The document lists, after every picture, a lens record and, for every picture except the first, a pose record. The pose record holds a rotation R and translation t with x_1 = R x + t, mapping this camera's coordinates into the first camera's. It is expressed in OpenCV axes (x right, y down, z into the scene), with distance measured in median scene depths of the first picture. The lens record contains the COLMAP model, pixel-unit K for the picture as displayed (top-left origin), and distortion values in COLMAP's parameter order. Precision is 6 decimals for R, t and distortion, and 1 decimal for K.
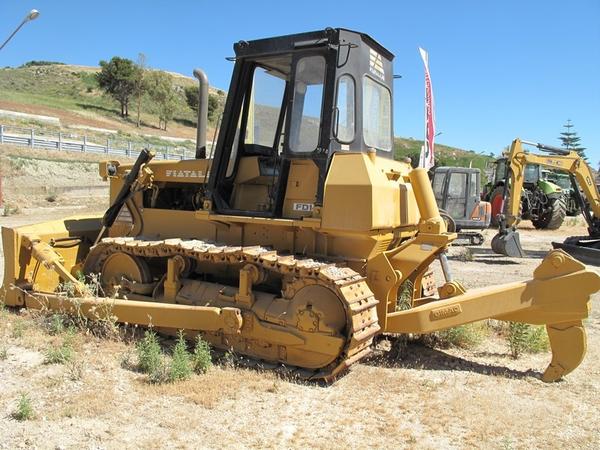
lens RADIAL K [[504.9, 0, 301.3], [0, 504.9, 221.3], [0, 0, 1]] dist [-0.129036, 0.078691]
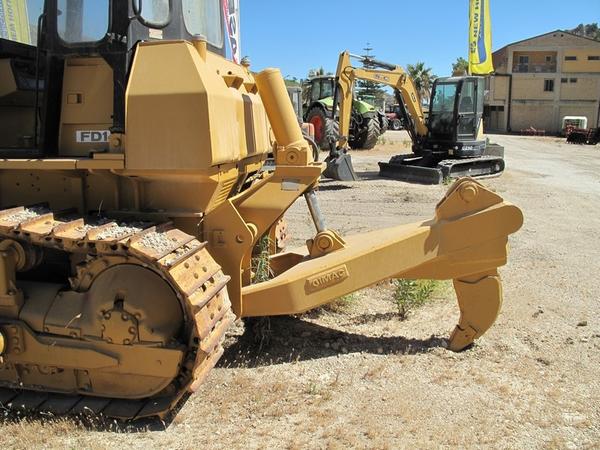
lens RADIAL K [[504.9, 0, 300.6], [0, 504.9, 217.1], [0, 0, 1]] dist [-0.129036, 0.078691]
pose [[0.929974, -0.101561, 0.353319, 0.017710], [0.053375, 0.988200, 0.143568, -0.004317], [-0.363730, -0.114656, 0.924421, 0.363822]]
